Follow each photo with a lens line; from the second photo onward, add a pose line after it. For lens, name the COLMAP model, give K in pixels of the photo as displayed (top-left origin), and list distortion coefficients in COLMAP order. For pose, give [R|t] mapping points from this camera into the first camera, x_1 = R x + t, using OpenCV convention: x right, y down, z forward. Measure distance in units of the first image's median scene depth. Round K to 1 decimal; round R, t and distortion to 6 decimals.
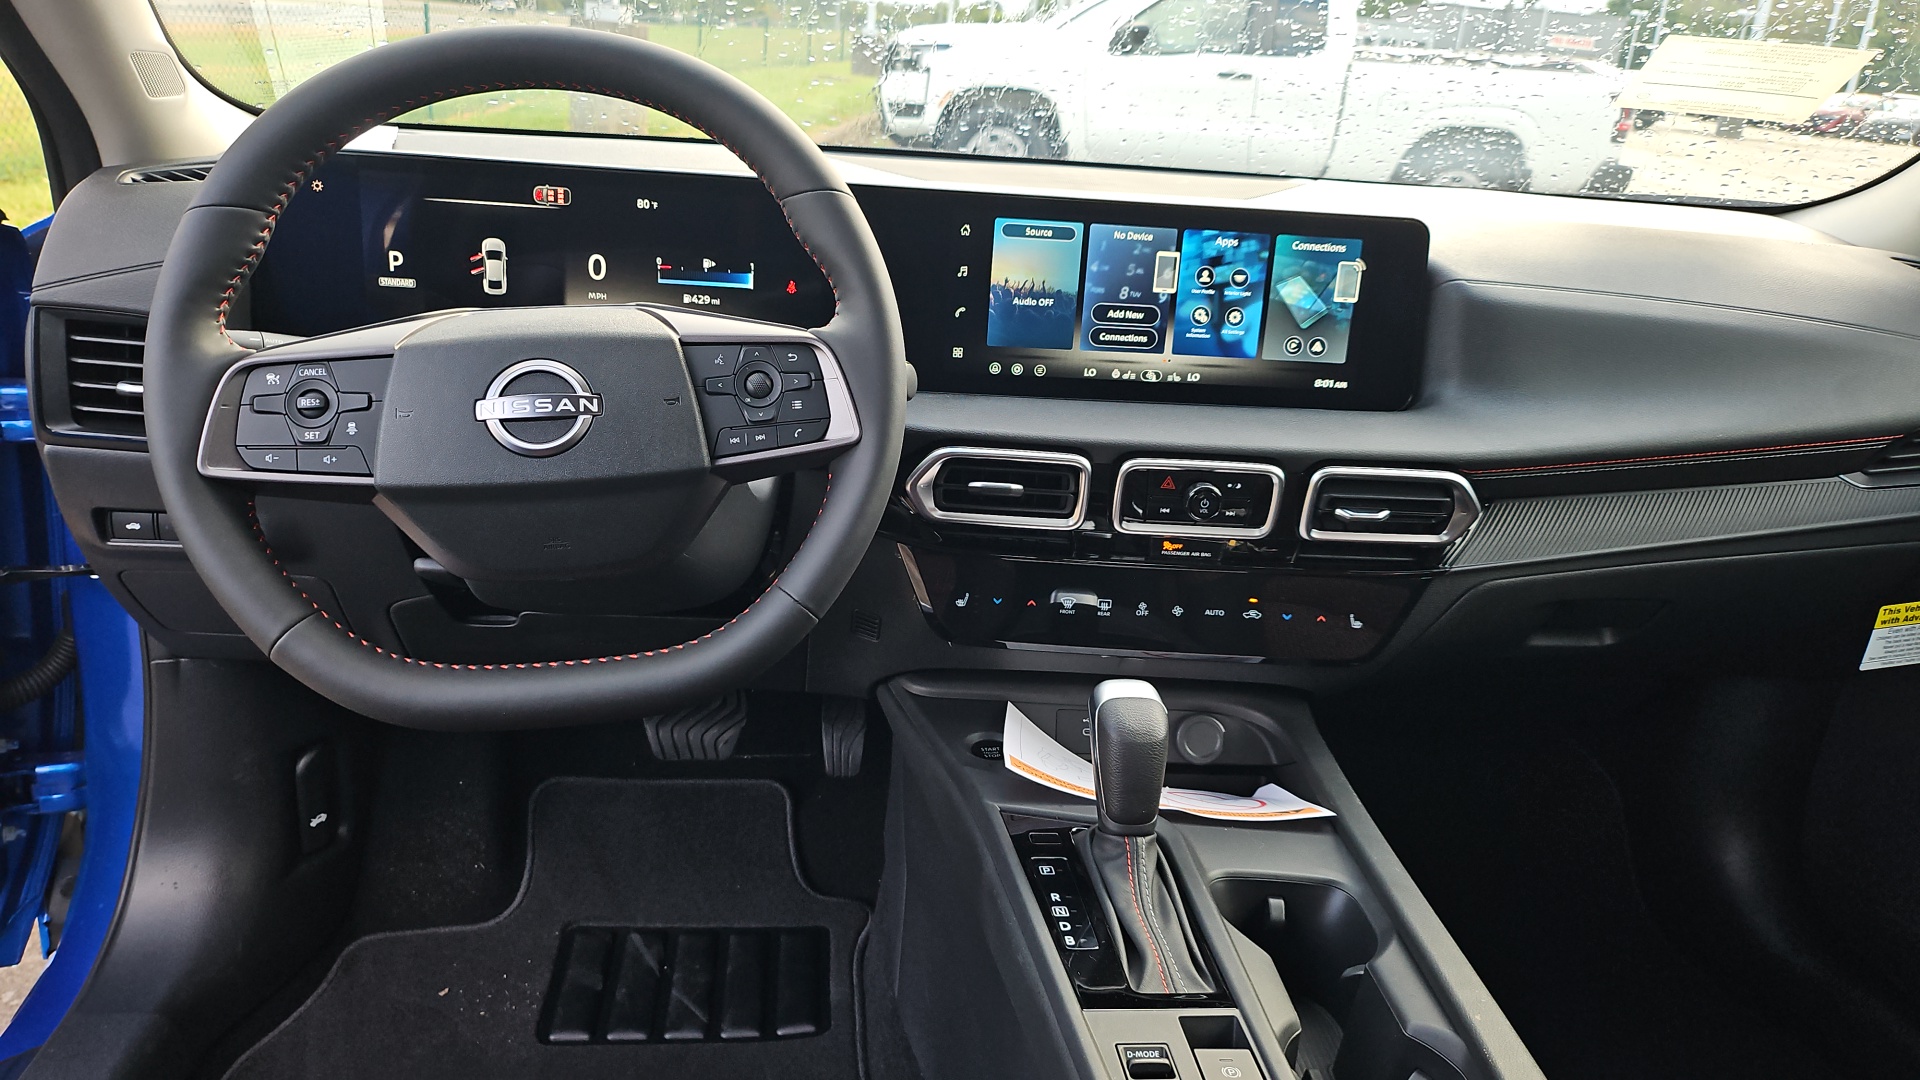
lens RADIAL K [[1415.8, 0, 960.0], [0, 1415.8, 540.0], [0, 0, 1]] dist [0.038917, -0.047099]
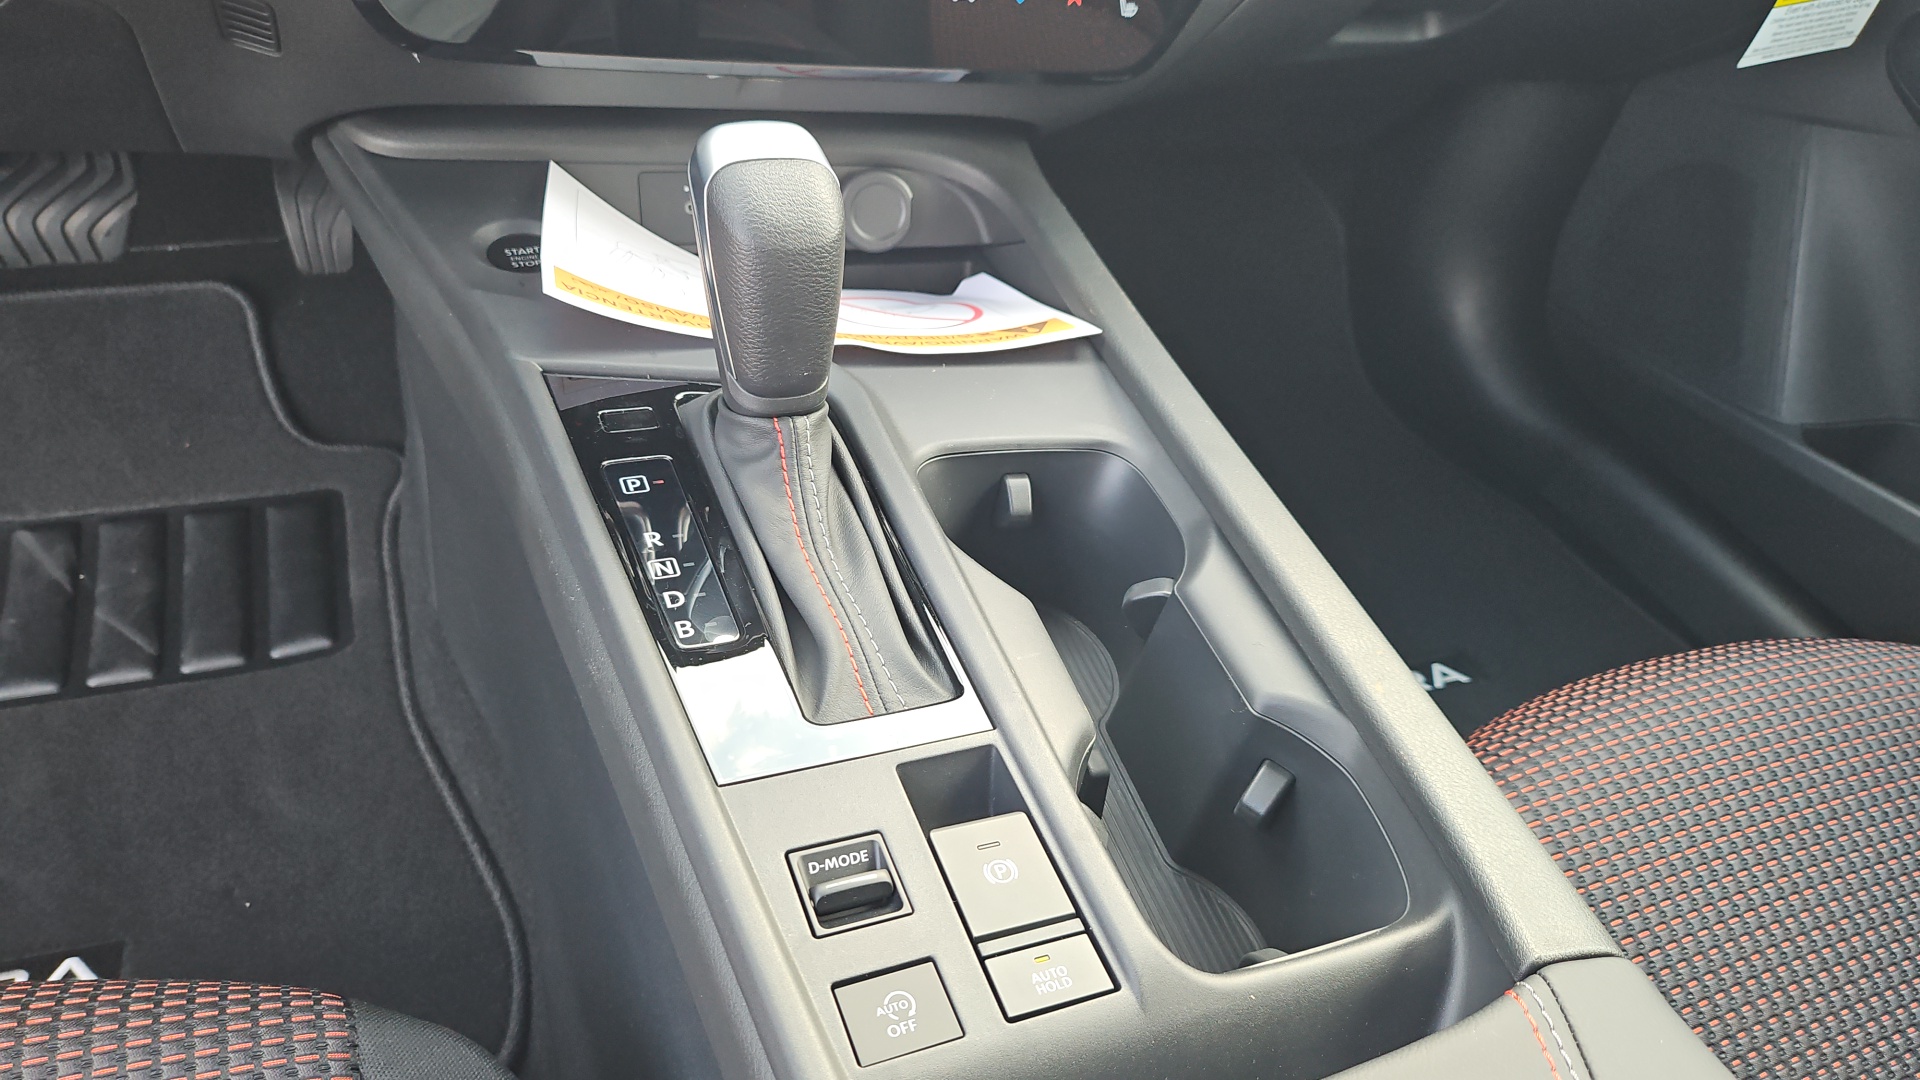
lens RADIAL K [[1415.8, 0, 960.0], [0, 1415.8, 540.0], [0, 0, 1]] dist [0.038917, -0.047099]
pose [[0.964407, -0.103882, 0.243160, 0.043252], [0.001530, 0.921773, 0.387728, 0.035773], [-0.264416, -0.373556, 0.889123, 0.432057]]
